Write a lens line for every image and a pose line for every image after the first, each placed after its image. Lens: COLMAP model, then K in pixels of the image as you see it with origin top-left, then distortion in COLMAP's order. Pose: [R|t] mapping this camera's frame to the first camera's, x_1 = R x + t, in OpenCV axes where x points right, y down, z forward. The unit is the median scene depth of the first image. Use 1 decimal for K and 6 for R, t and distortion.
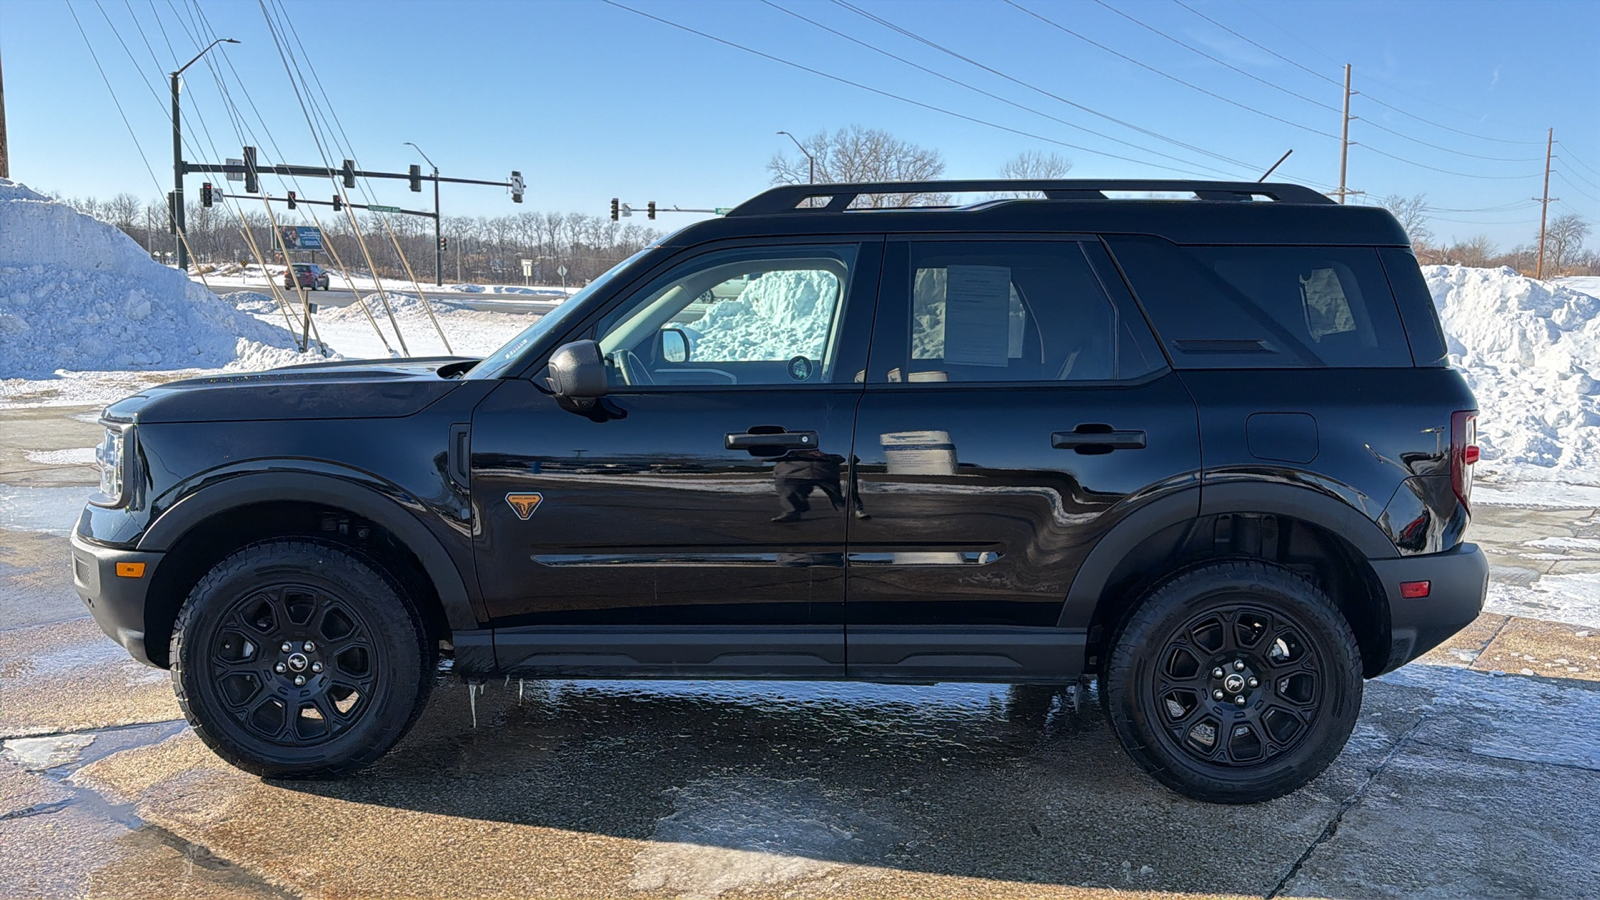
lens RADIAL K [[1338.5, 0, 797.1], [0, 1338.5, 461.8], [0, 0, 1]] dist [0.107957, -0.217870]
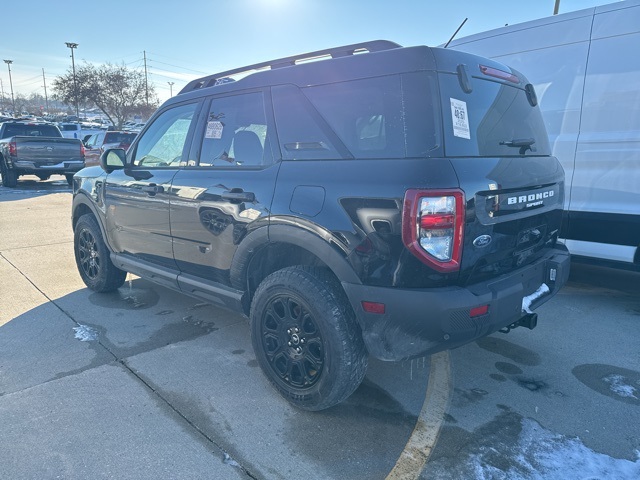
lens RADIAL K [[466.6, 0, 319.8], [0, 466.6, 247.1], [0, 0, 1]] dist [0.001122, -0.003617]
pose [[0.700201, 0.121894, -0.703464, 0.095241], [-0.068325, 0.992236, 0.103923, -0.002603], [0.710669, -0.024703, 0.703092, 0.074725]]
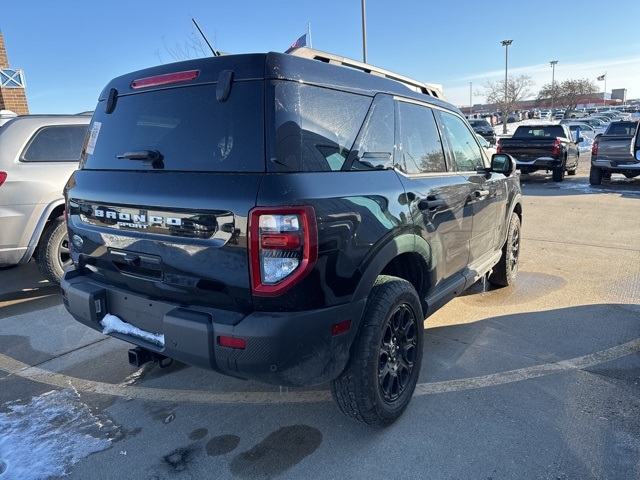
lens RADIAL K [[471.3, 0, 320.0], [0, 471.3, 240.0], [0, 0, 1]] dist [-0.000782, -0.000867]
pose [[-0.604703, 0.132596, -0.785336, 0.102343], [-0.089632, 0.968451, 0.232529, -0.019621], [0.791391, 0.211002, -0.573740, 0.209439]]
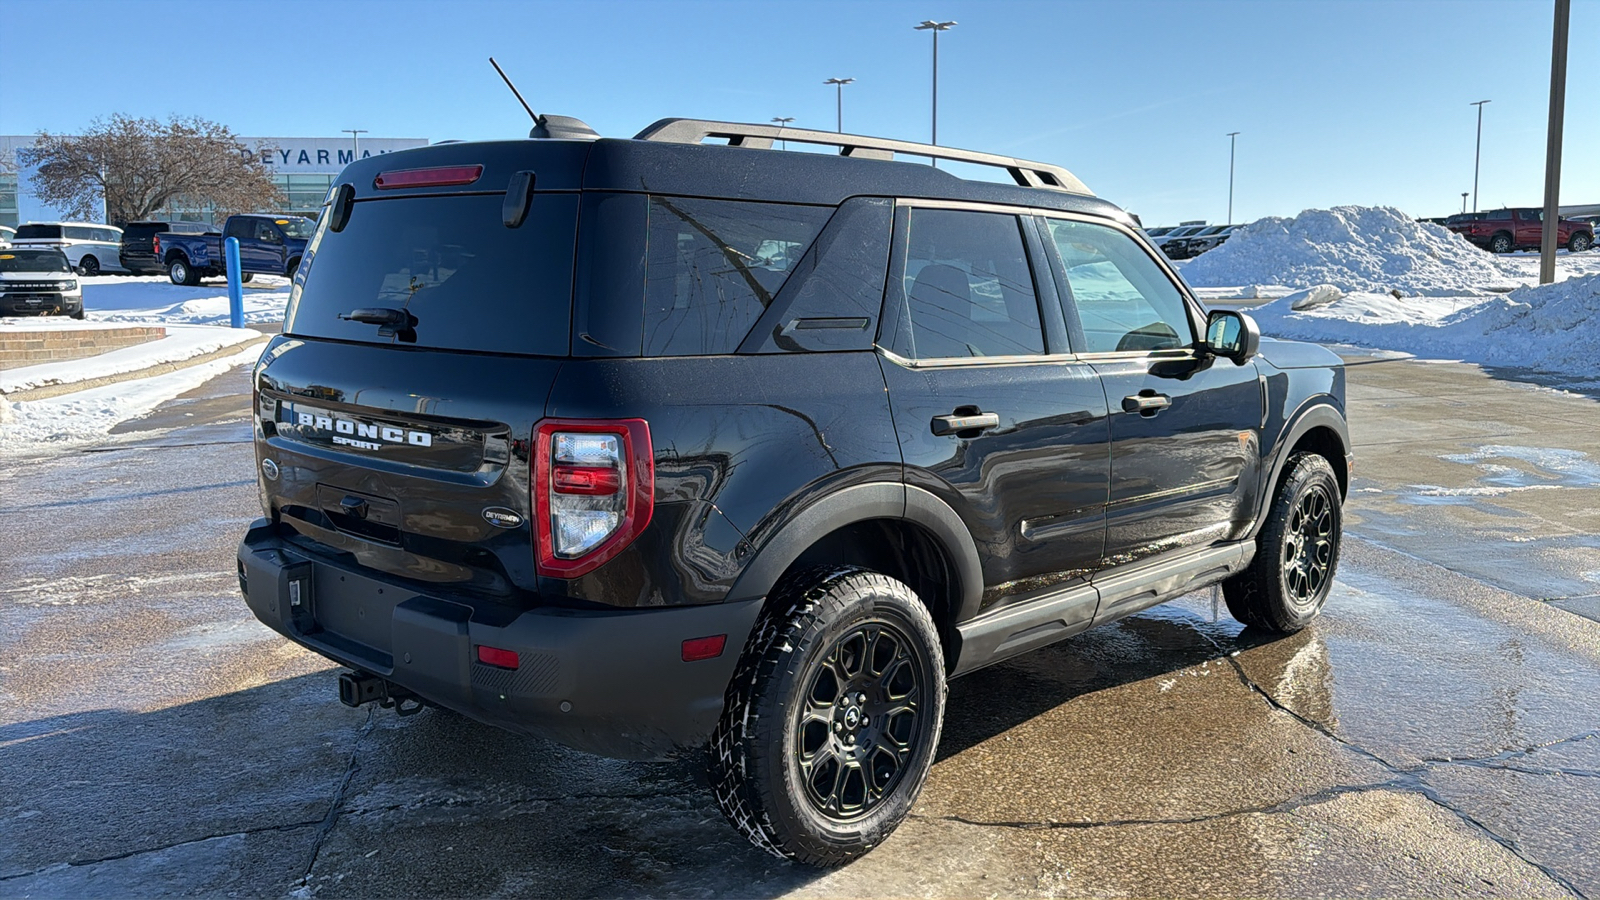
lens RADIAL K [[1338.5, 0, 797.1], [0, 1338.5, 461.8], [0, 0, 1]] dist [0.107957, -0.217870]
pose [[-0.723210, 0.080162, -0.685961, 0.112953], [-0.094546, 0.972398, 0.213315, -0.027878], [0.684126, 0.219127, -0.695668, 0.245908]]
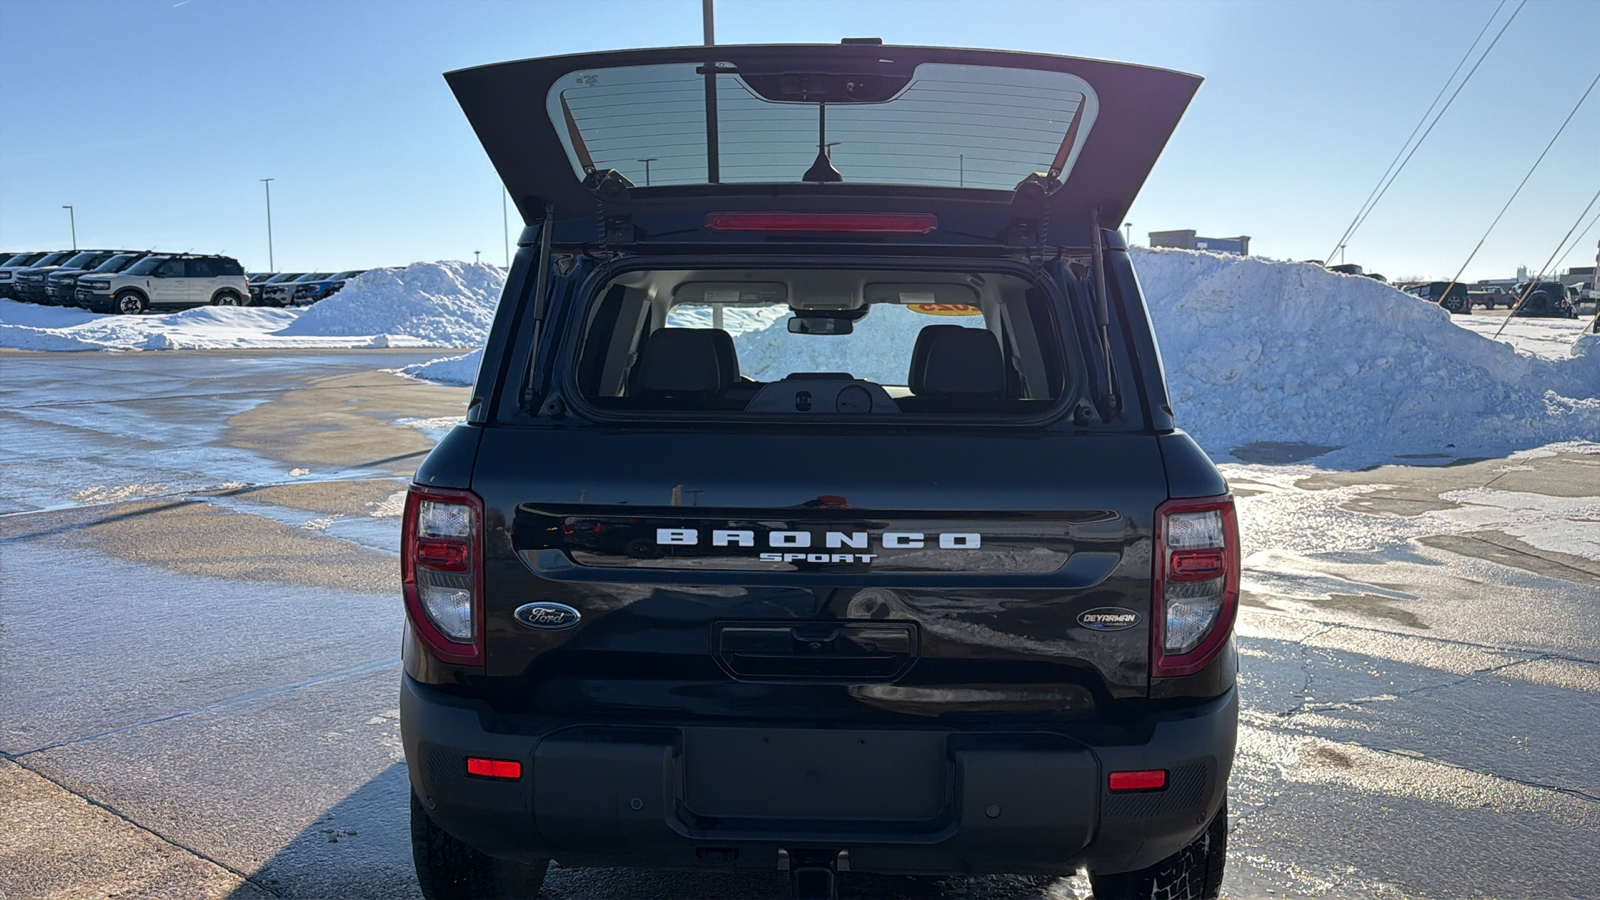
lens RADIAL K [[1331.1, 0, 800.0], [0, 1331.1, 450.0], [0, 0, 1]] dist [0.087026, -0.157777]
pose [[-0.042423, 0.077984, -0.996052, 0.144541], [-0.128007, 0.988308, 0.082830, -0.016754], [0.990866, 0.131015, -0.031944, 0.151210]]
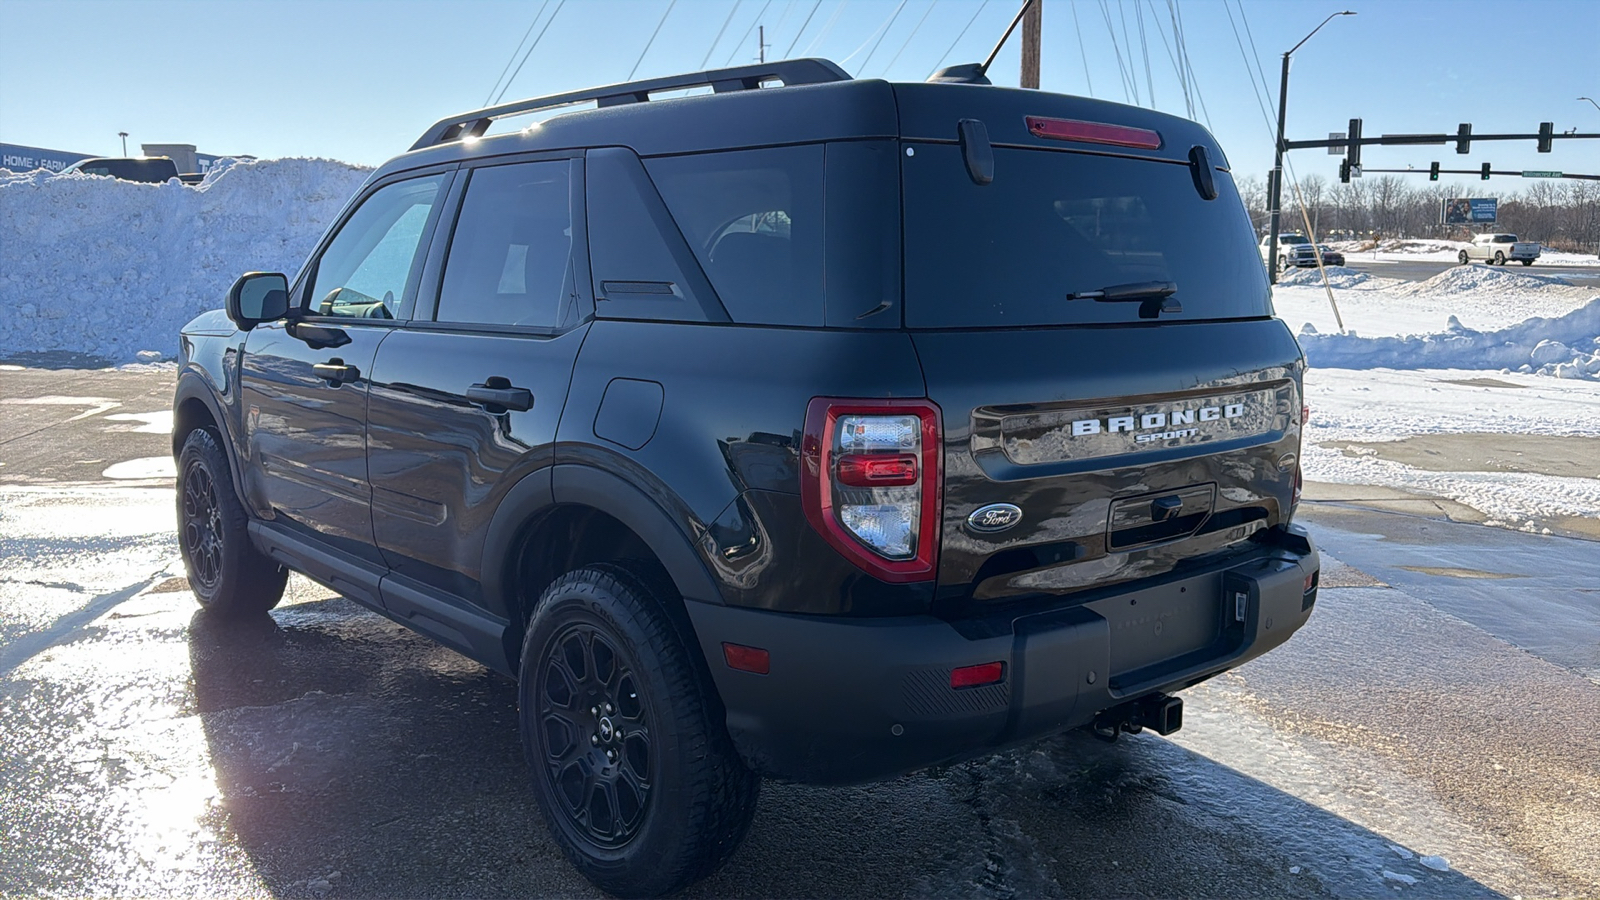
lens RADIAL K [[1348.2, 0, 800.0], [0, 1348.2, 450.0], [0, 0, 1]] dist [0.004946, 0.004847]
pose [[0.633685, 0.101537, -0.766898, 0.120350], [-0.096426, 0.993985, 0.051927, -0.005422], [0.767558, 0.041043, 0.639664, 0.073942]]
